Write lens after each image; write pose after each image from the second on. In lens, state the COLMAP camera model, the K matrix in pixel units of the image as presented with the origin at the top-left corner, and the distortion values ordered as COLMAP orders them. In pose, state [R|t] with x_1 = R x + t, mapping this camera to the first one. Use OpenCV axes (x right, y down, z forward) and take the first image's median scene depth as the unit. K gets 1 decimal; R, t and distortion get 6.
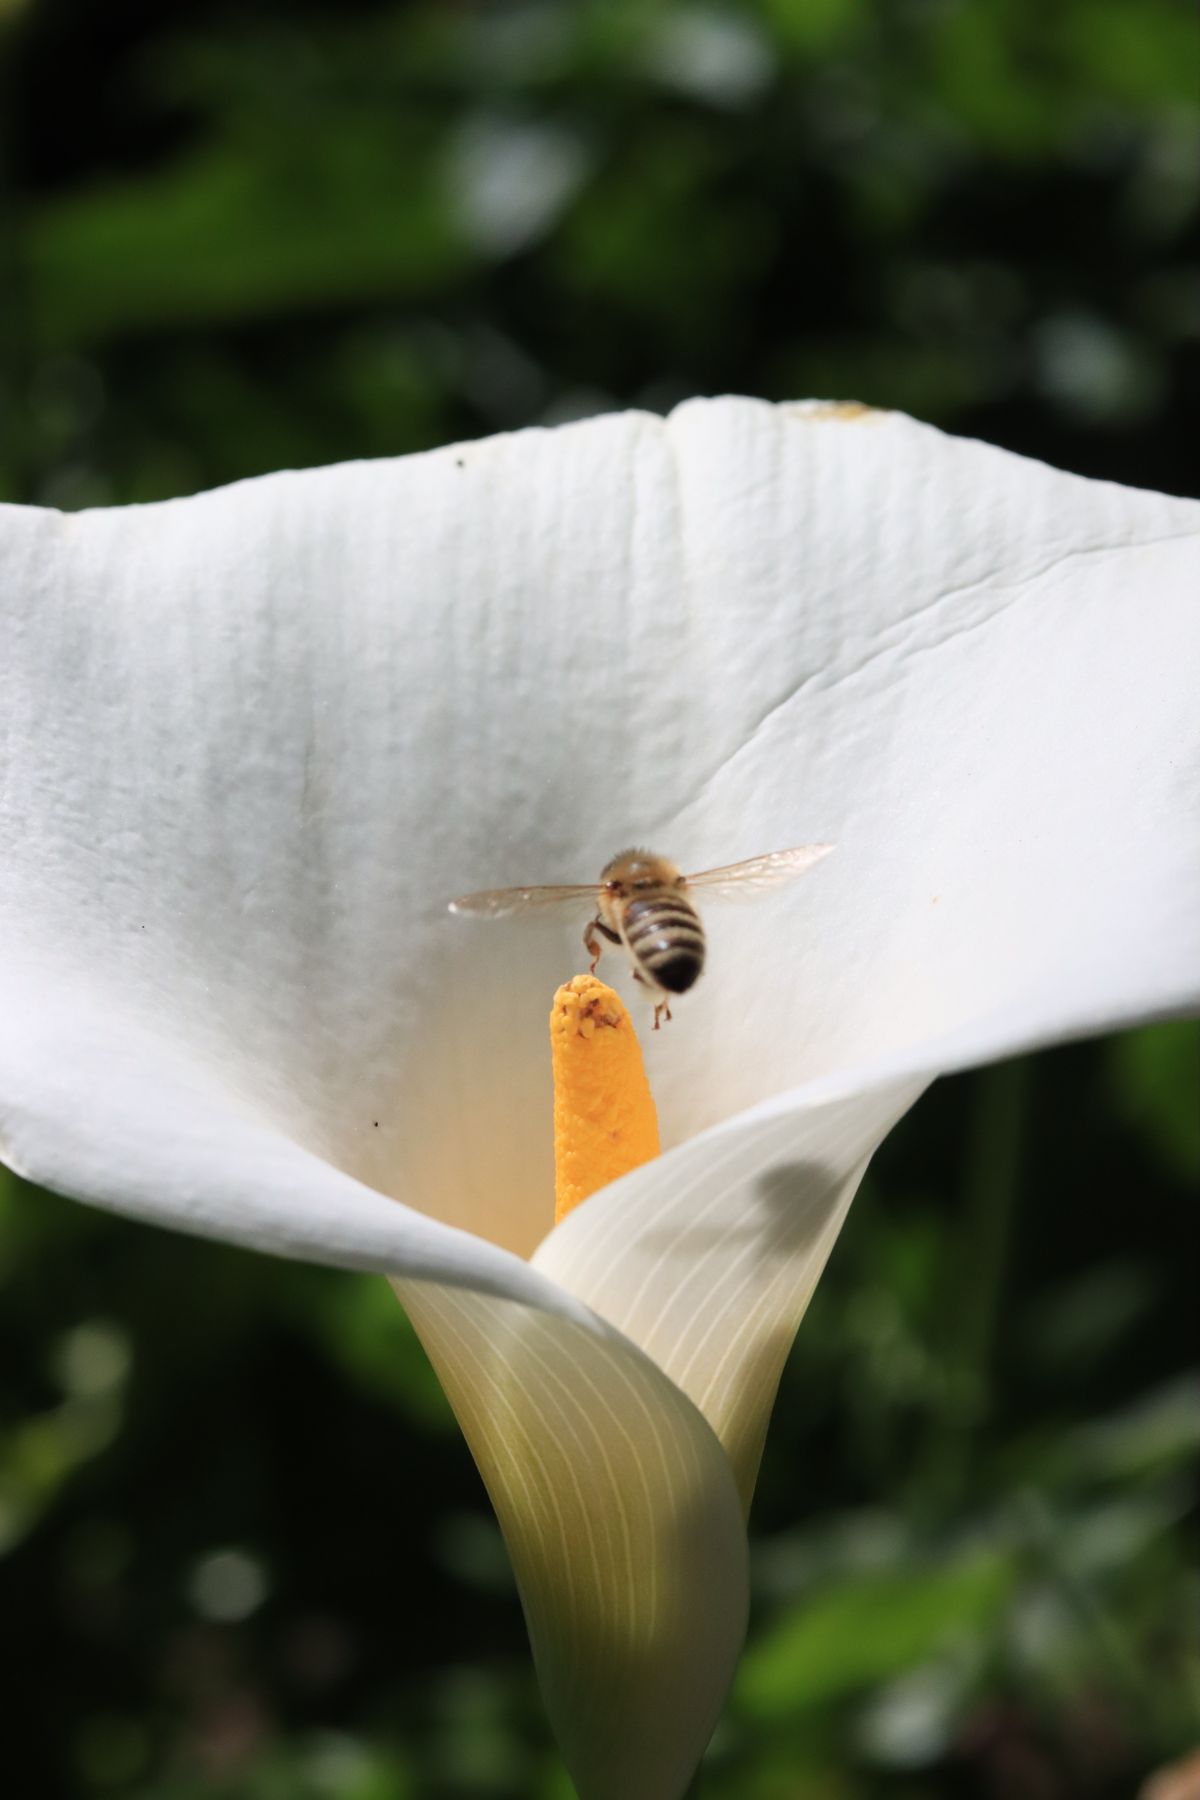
lens RADIAL K [[4171.9, 0, 595.1], [0, 4171.9, 907.0], [0, 0, 1]] dist [-0.466687, 0.000000]
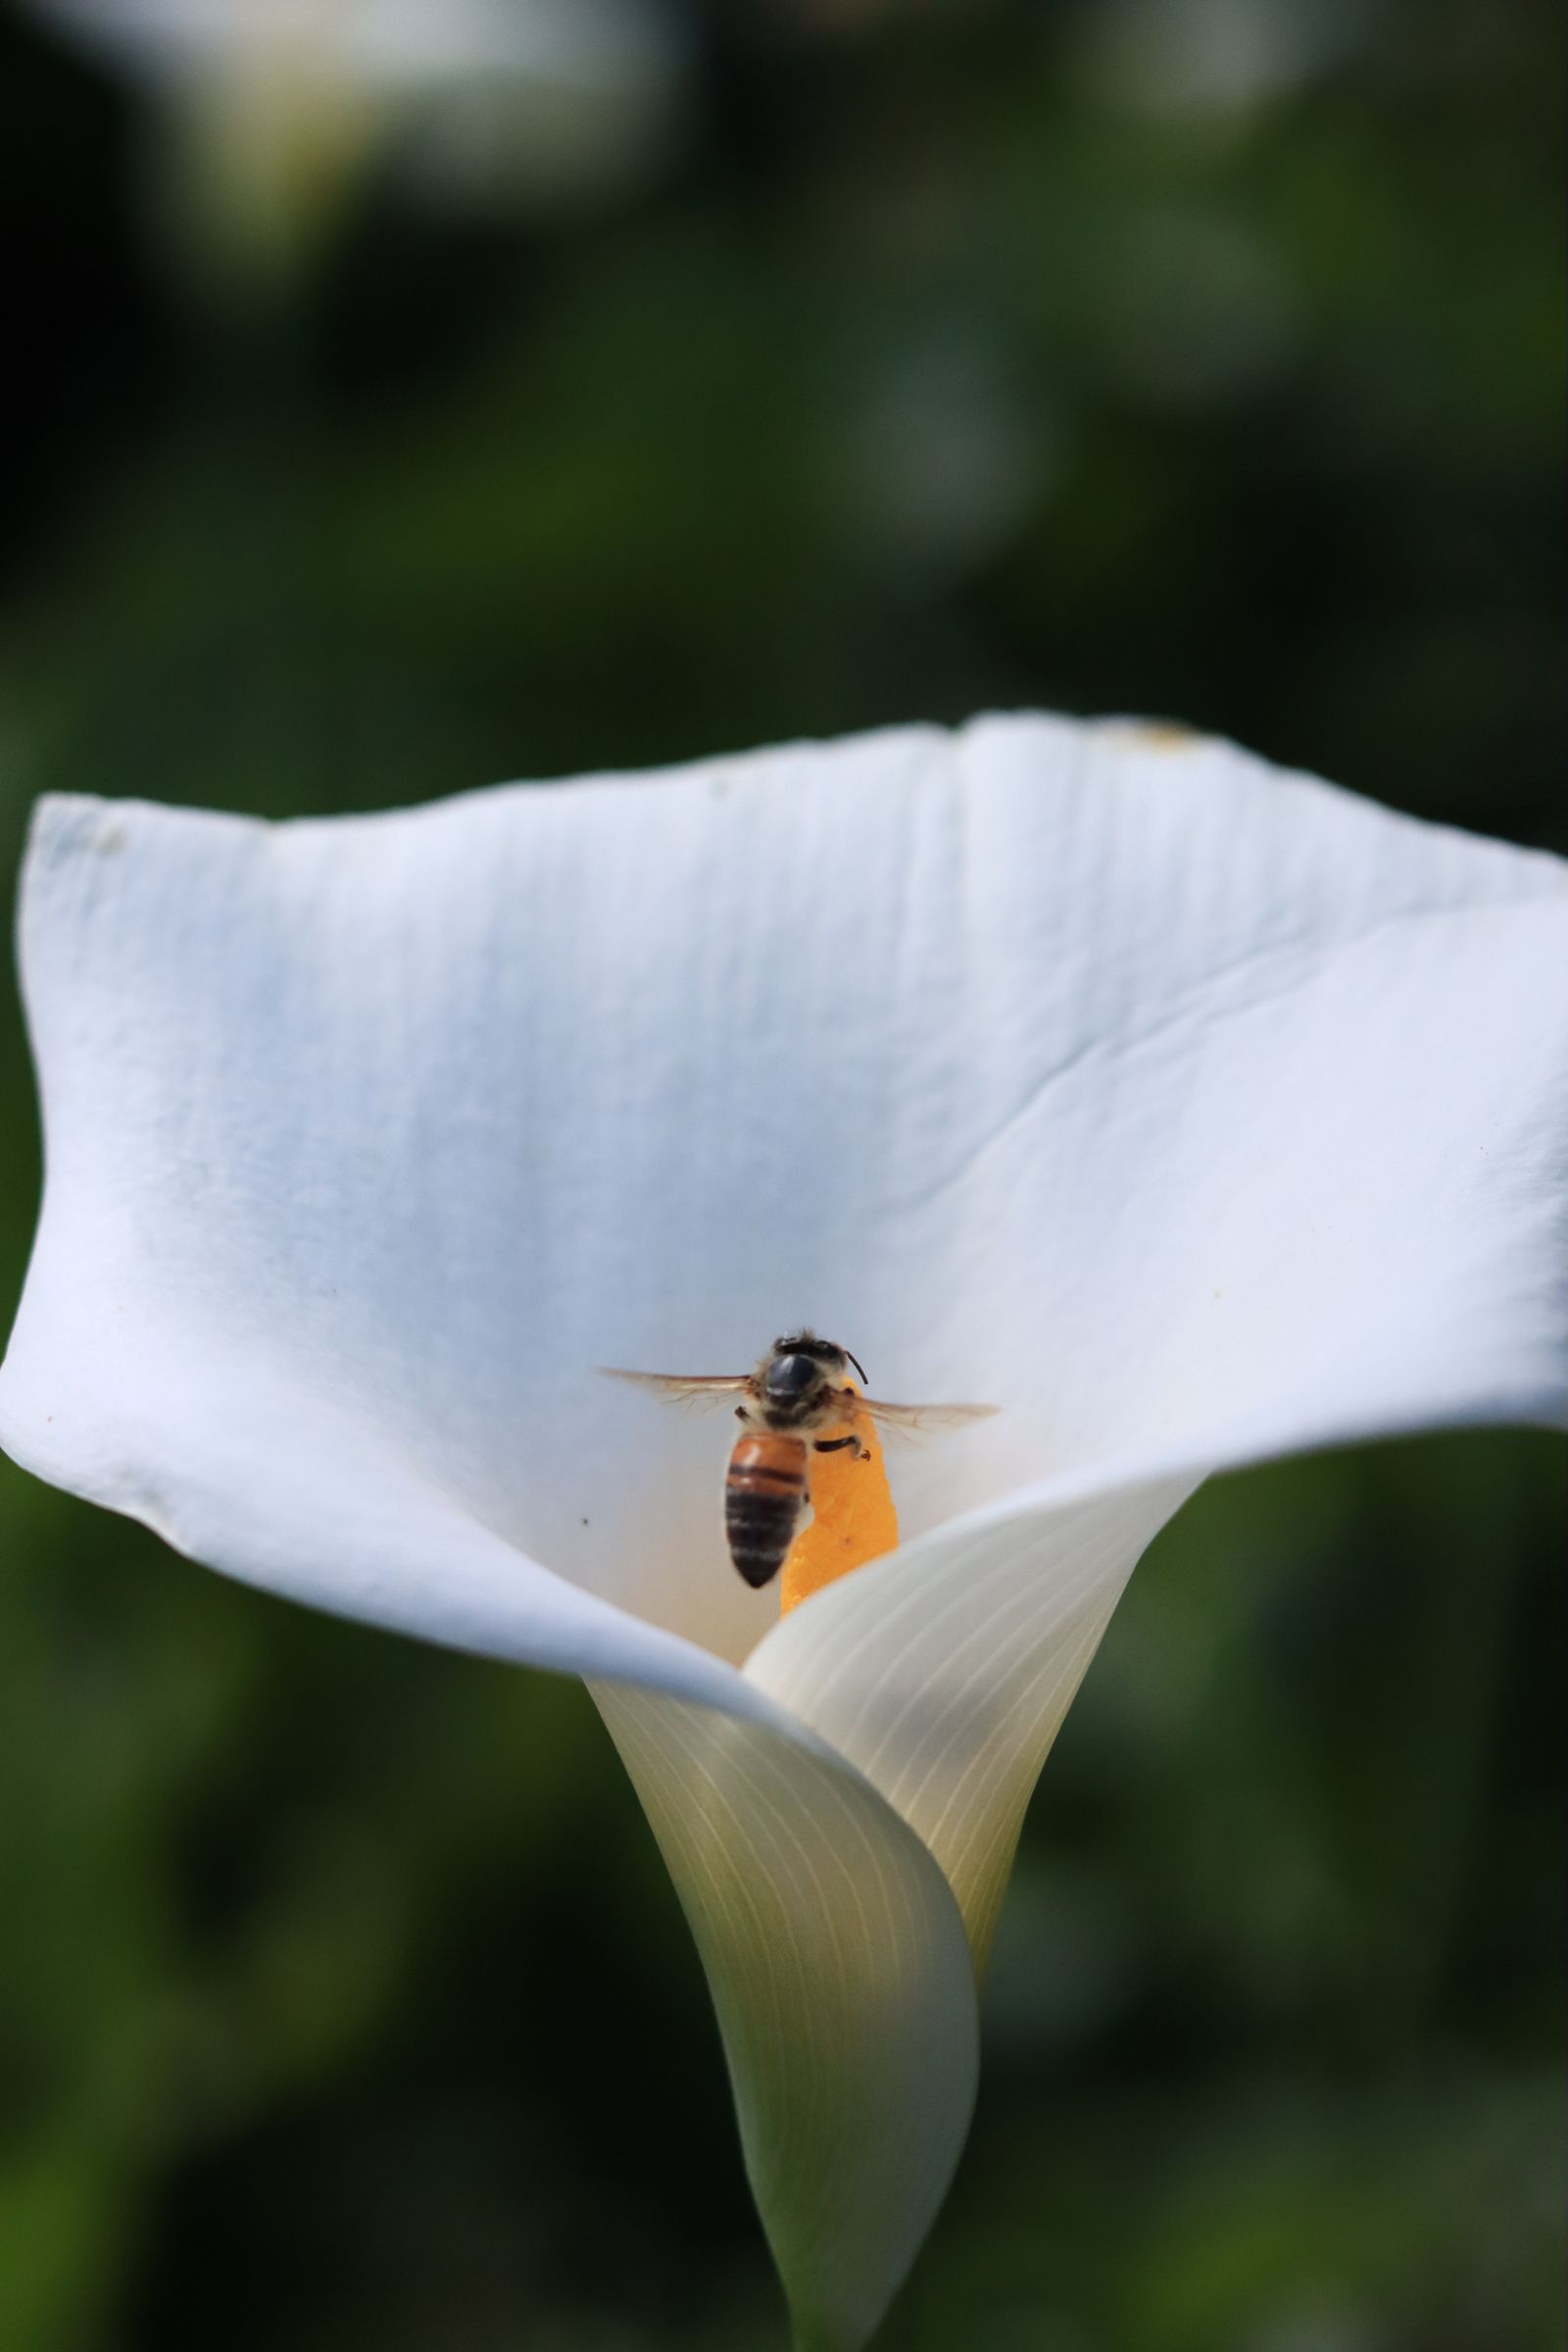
lens RADIAL K [[5451.3, 0, 789.2], [0, 5451.3, 1168.8], [0, 0, 1]] dist [-0.466687, 0.000000]
pose [[0.998527, 0.035637, -0.040901, 0.035543], [-0.037097, 0.998680, -0.035521, 0.015847], [0.039582, 0.036986, 0.998532, -0.168628]]
